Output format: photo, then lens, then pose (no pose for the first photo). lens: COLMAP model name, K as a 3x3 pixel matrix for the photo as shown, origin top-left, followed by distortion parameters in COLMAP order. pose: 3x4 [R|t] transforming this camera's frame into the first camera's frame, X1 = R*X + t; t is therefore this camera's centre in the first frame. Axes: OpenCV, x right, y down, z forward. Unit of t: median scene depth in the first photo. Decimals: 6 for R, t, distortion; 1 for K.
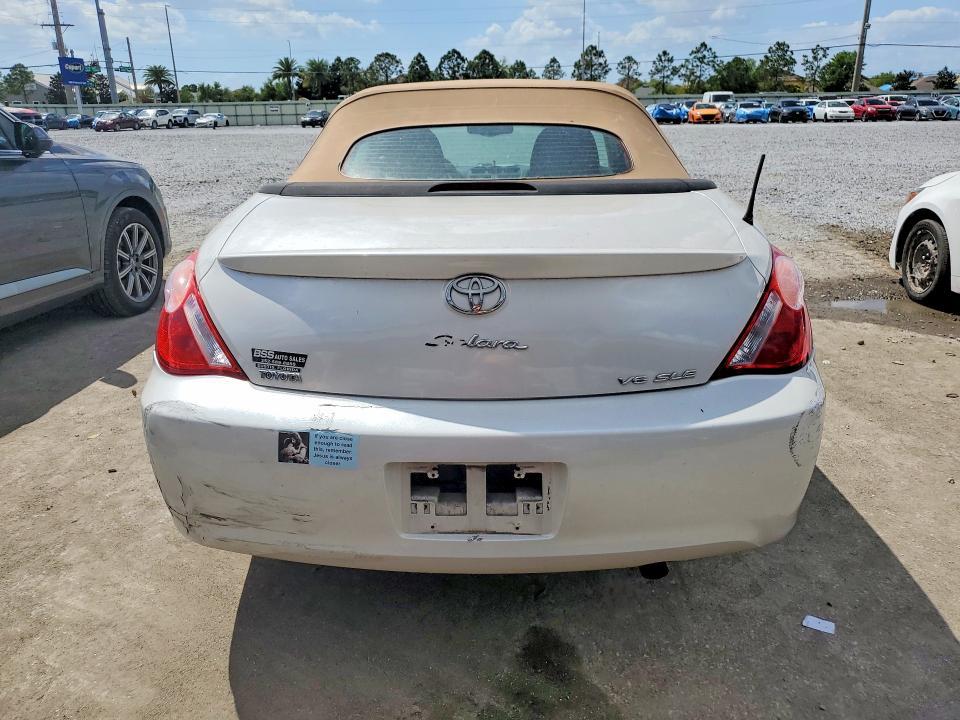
lens RADIAL K [[779.8, 0, 480.0], [0, 779.8, 360.0], [0, 0, 1]] dist [0.021936, 0.000614]
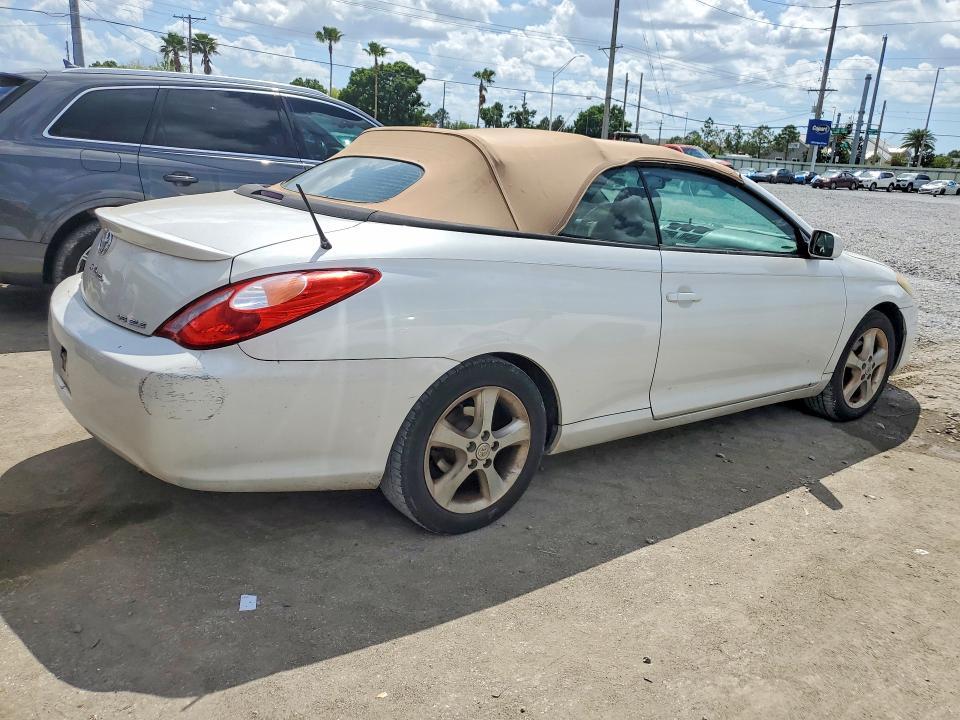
lens RADIAL K [[791.1, 0, 499.7], [0, 791.1, 370.3], [0, 0, 1]] dist [-0.009495, 0.060412]
pose [[0.596782, 0.267093, -0.756646, 0.335793], [-0.314948, 0.945271, 0.085270, -0.043588], [0.738010, 0.187417, 0.648241, 0.113342]]
